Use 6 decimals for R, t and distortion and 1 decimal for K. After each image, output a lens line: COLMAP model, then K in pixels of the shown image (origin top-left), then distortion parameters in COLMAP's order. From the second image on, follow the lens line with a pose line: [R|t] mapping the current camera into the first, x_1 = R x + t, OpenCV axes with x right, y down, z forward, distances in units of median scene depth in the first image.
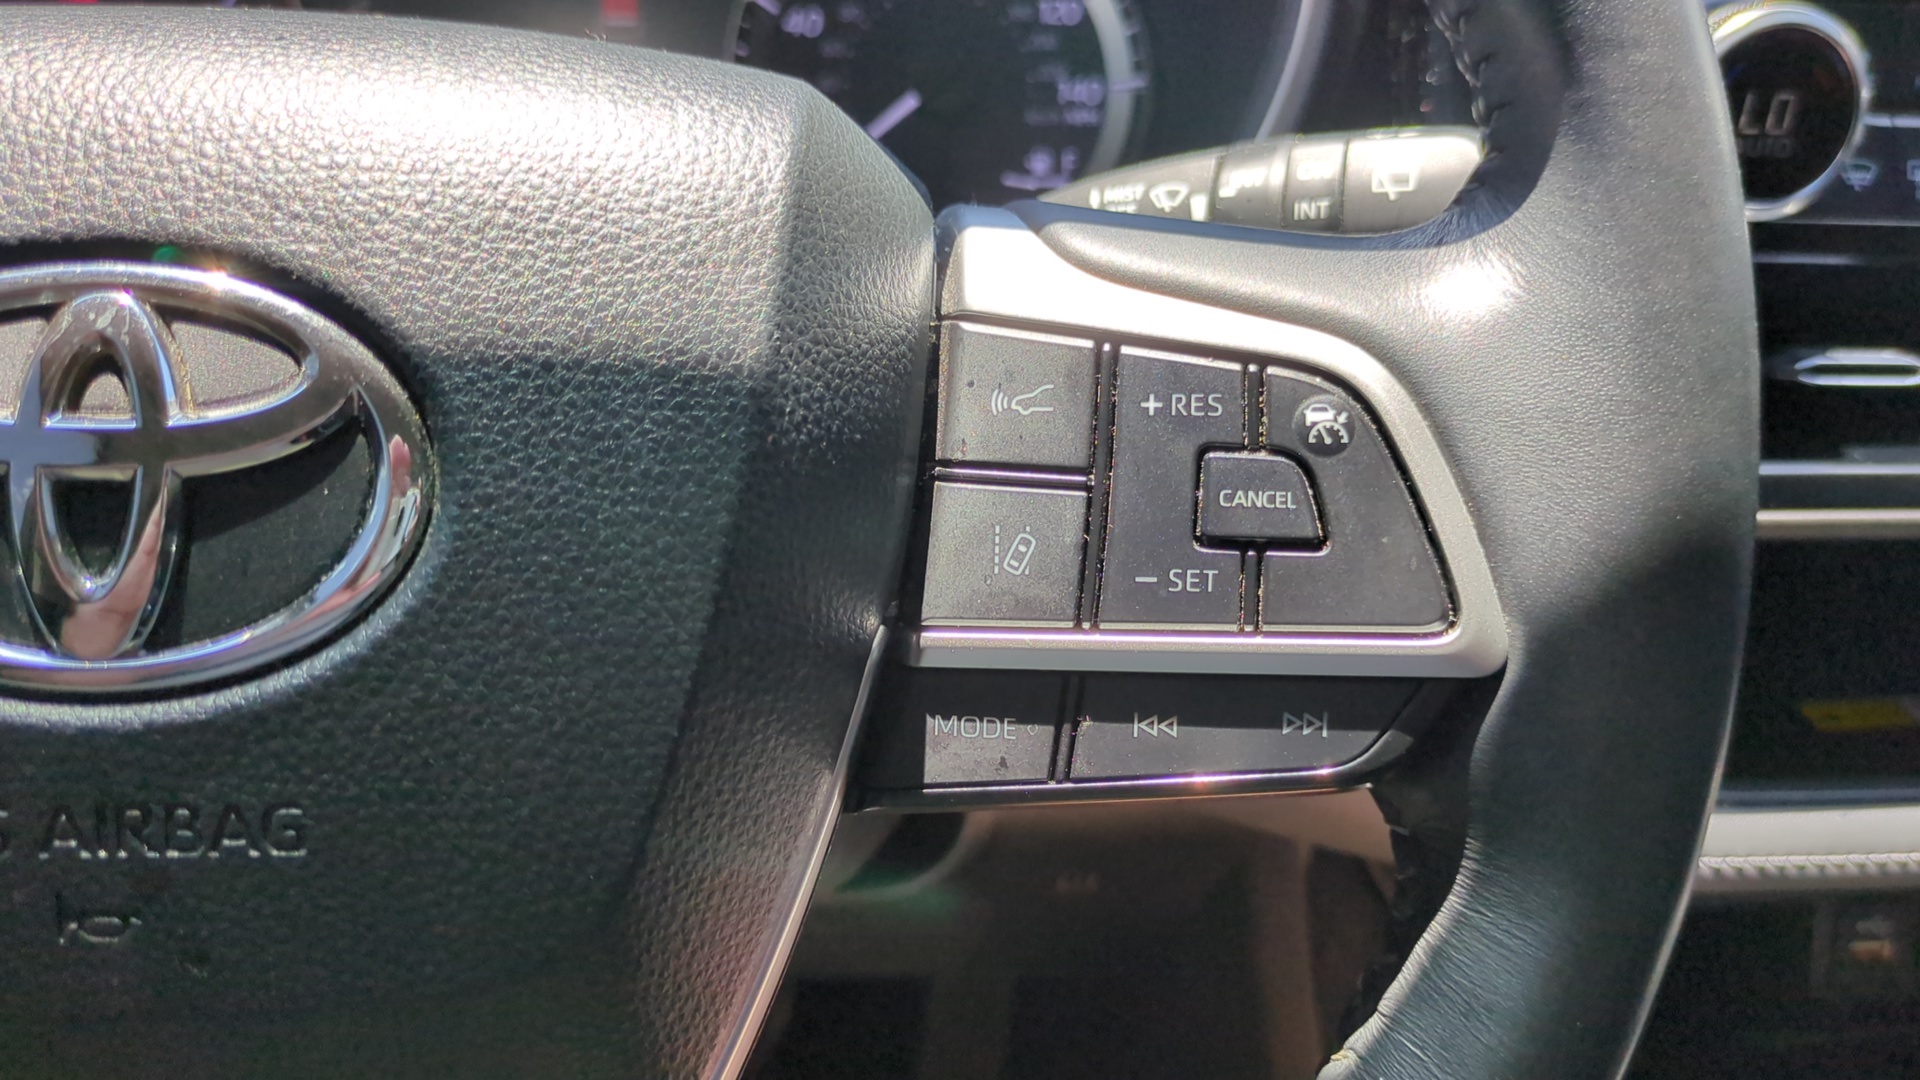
lens RADIAL K [[1637.1, 0, 960.0], [0, 1637.1, 540.0], [0, 0, 1]] dist [0.037127, -0.084260]
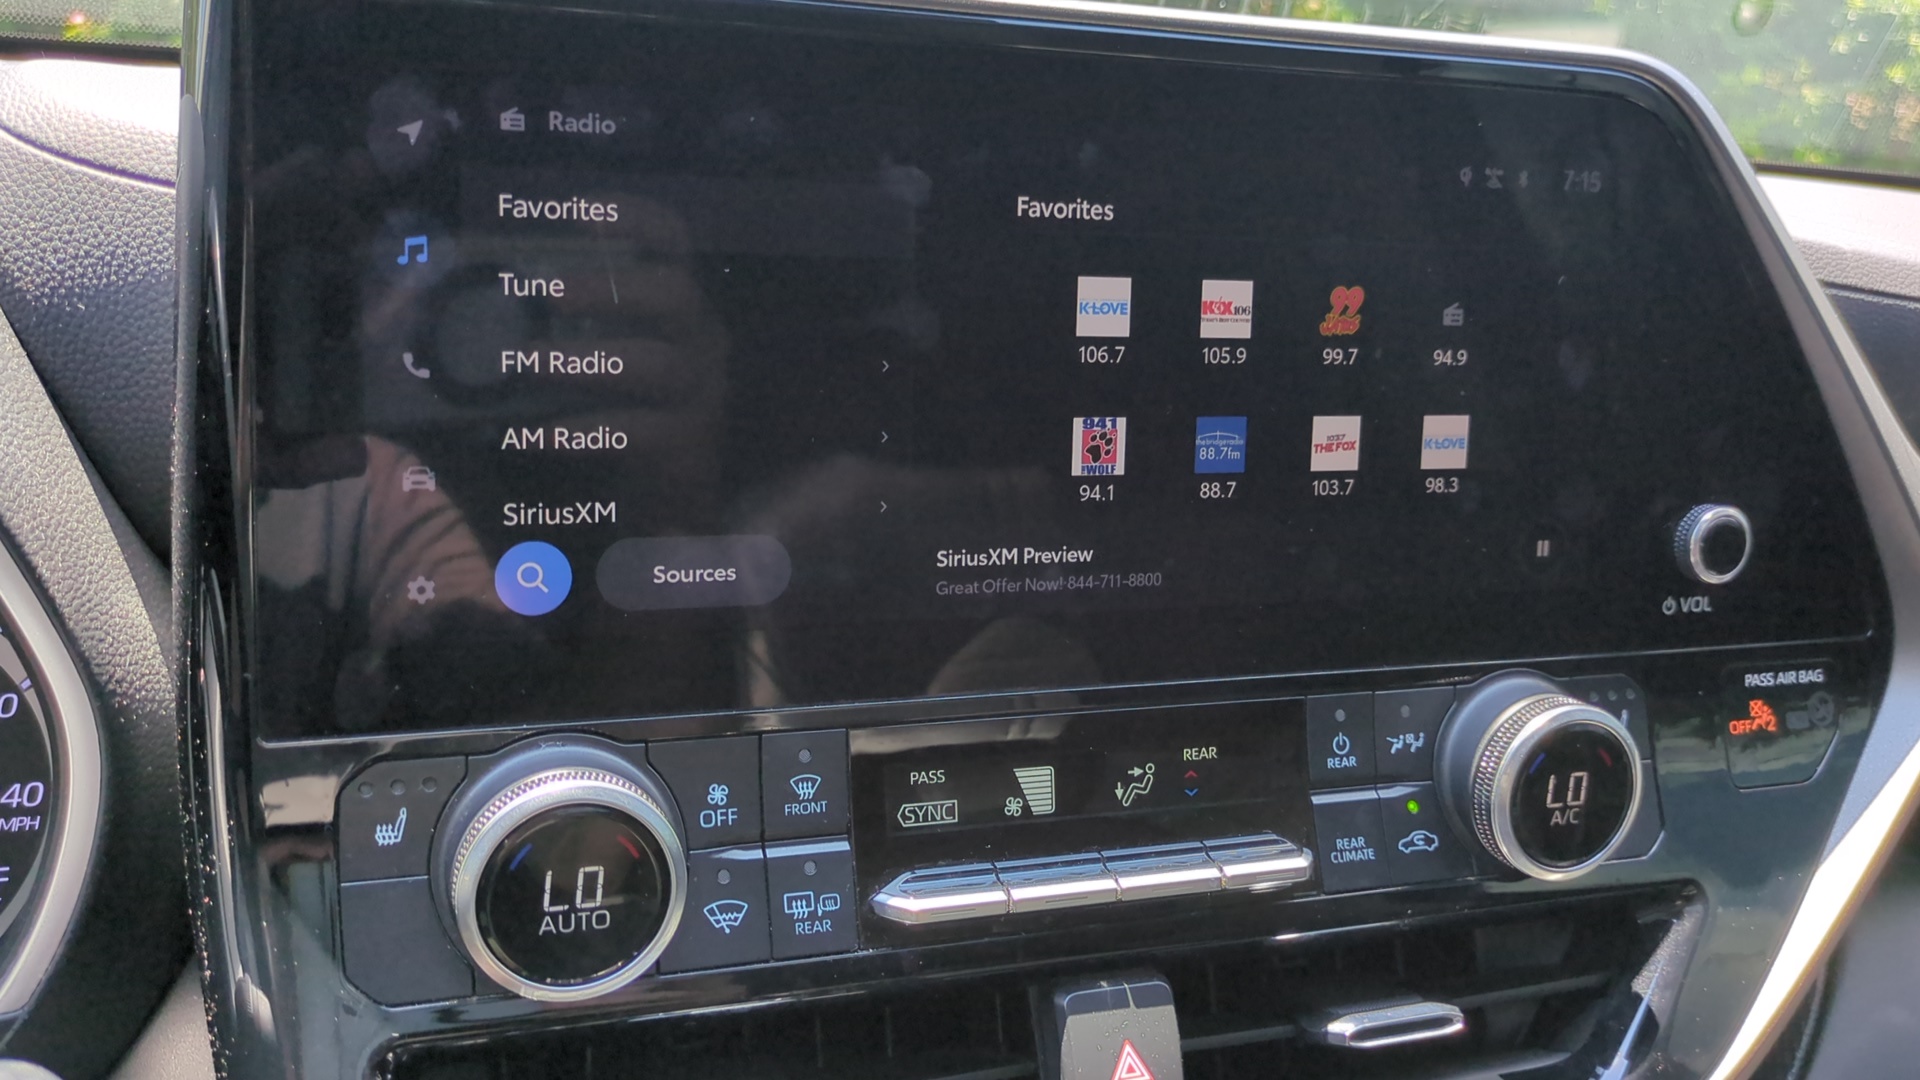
lens RADIAL K [[1637.1, 0, 960.0], [0, 1637.1, 540.0], [0, 0, 1]] dist [0.037127, -0.084260]
pose [[0.972827, -0.042631, 0.227575, 0.847628], [0.090902, 0.974307, -0.206066, -0.407653], [-0.212943, 0.221154, 0.951707, 0.050553]]
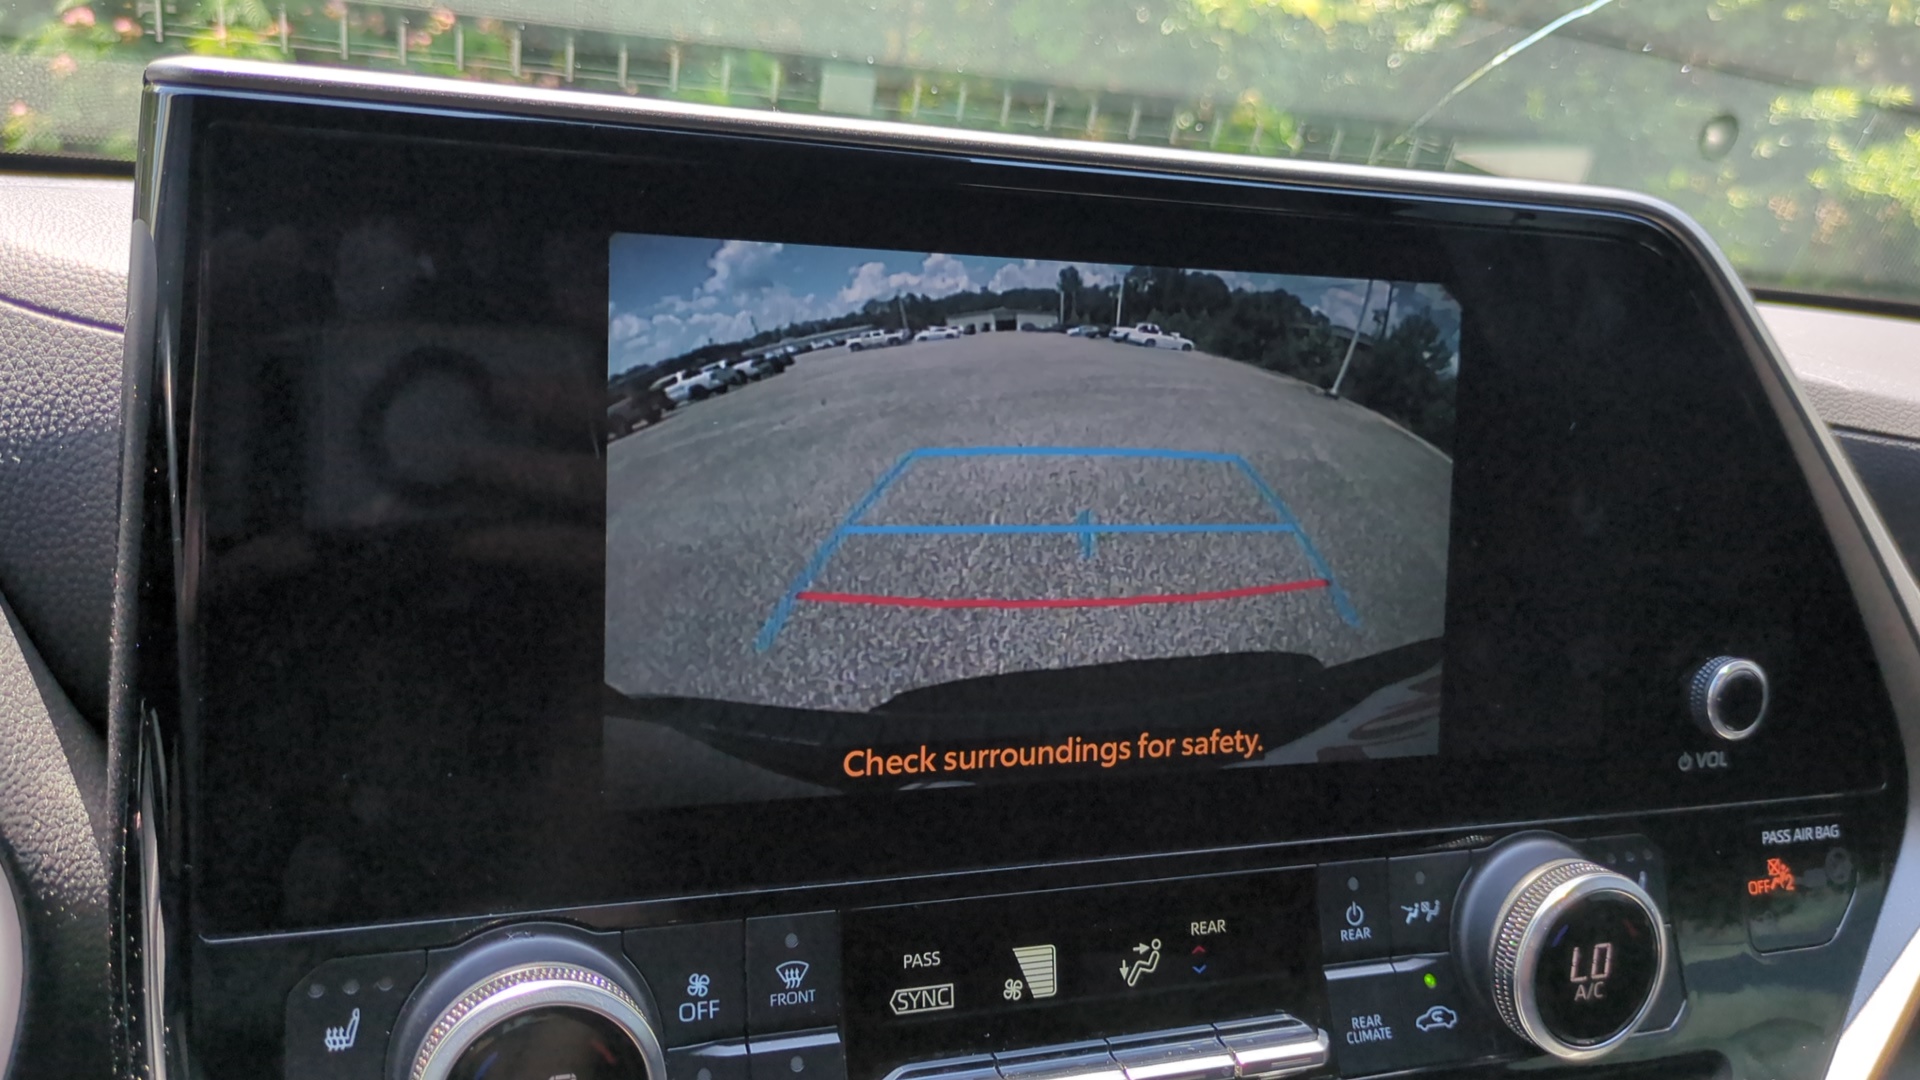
lens RADIAL K [[1640.8, 0, 953.9], [0, 1640.8, 545.3], [0, 0, 1]] dist [0.023099, -0.064009]
pose [[0.965184, -0.026777, 0.260197, 0.817114], [0.094537, 0.963215, -0.251553, -0.510452], [-0.243889, 0.267394, 0.932212, 0.141174]]
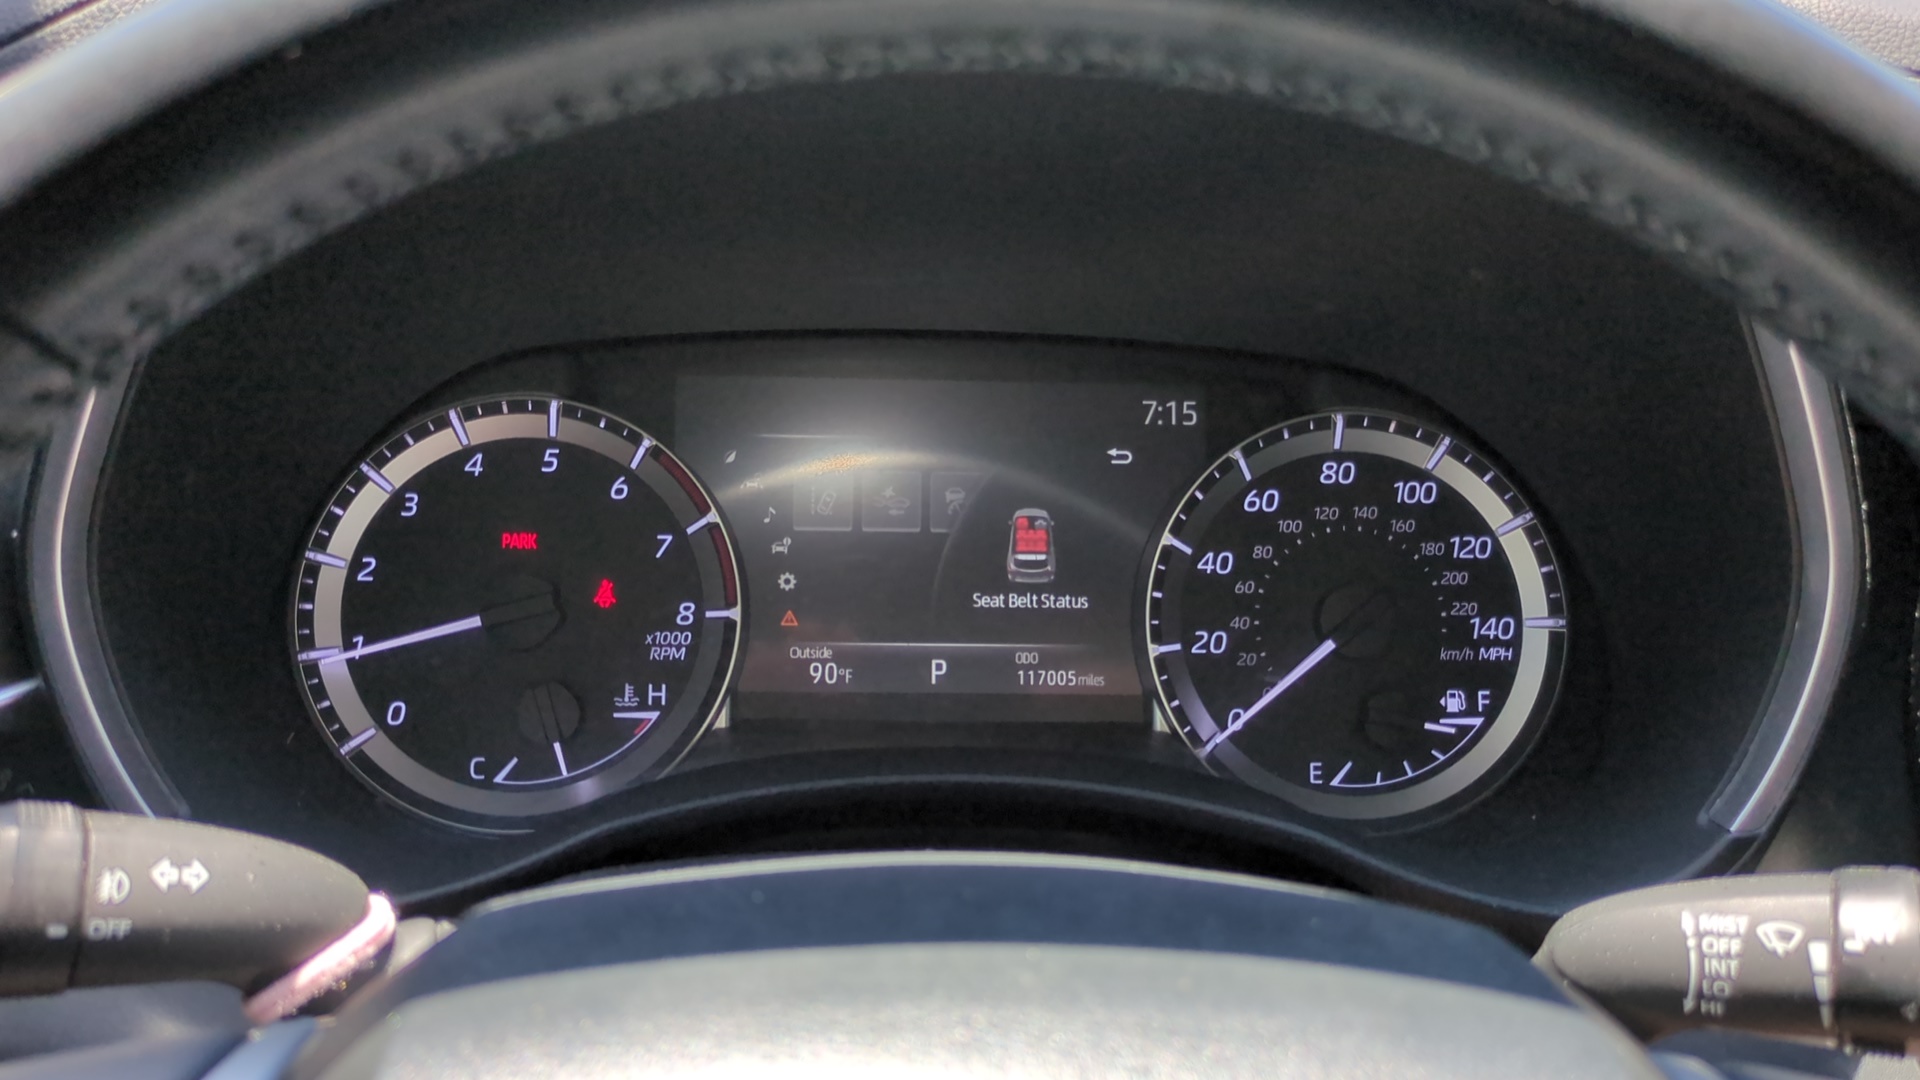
lens RADIAL K [[1637.1, 0, 960.0], [0, 1637.1, 540.0], [0, 0, 1]] dist [0.037127, -0.084260]
pose [[0.997789, 0.010618, -0.065601, -0.416396], [-0.018843, 0.991843, -0.126063, -0.444654], [0.063727, 0.127020, 0.989851, -0.010940]]
